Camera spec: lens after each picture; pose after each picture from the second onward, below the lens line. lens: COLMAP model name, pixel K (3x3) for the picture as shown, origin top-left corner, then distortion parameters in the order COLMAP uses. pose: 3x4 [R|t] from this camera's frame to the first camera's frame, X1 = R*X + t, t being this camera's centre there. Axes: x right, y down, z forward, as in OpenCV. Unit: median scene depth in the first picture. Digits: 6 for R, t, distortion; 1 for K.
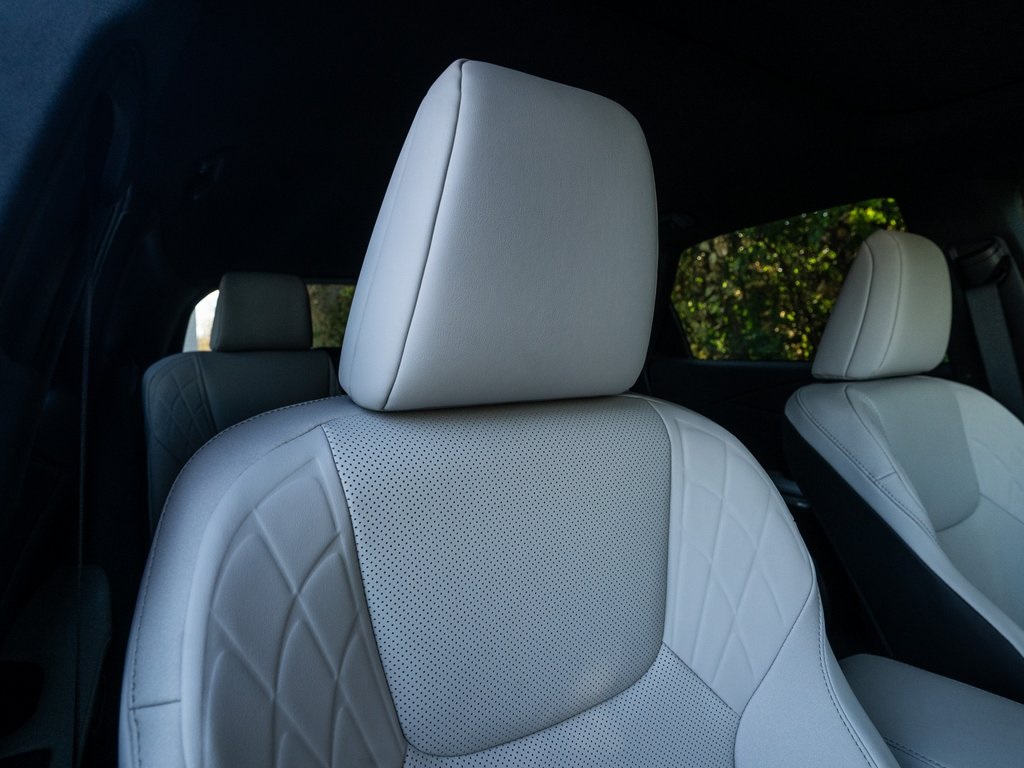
lens RADIAL K [[606.4, 0, 512.0], [0, 606.4, 384.0], [0, 0, 1]] dist [-0.008173, -0.001142]
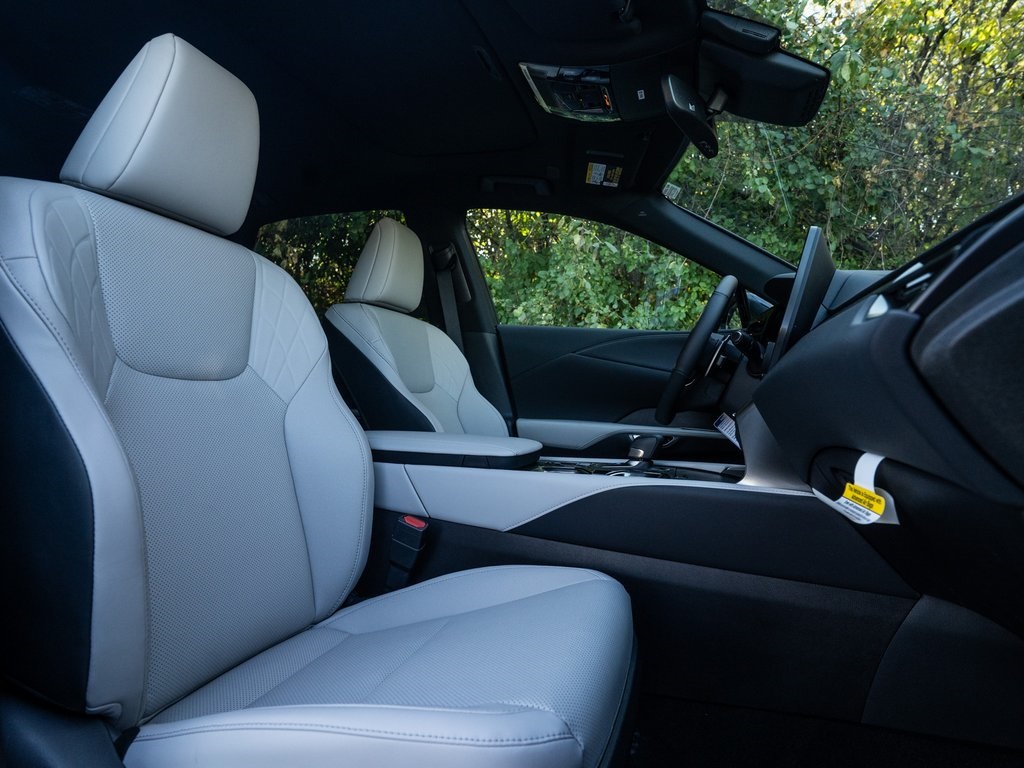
lens RADIAL K [[606.4, 0, 512.0], [0, 606.4, 384.0], [0, 0, 1]] dist [-0.008173, -0.001142]
pose [[0.775772, 0.051272, 0.628927, -0.286577], [-0.017854, 0.998078, -0.059344, 0.557075], [-0.630761, 0.034809, 0.775196, -0.954113]]
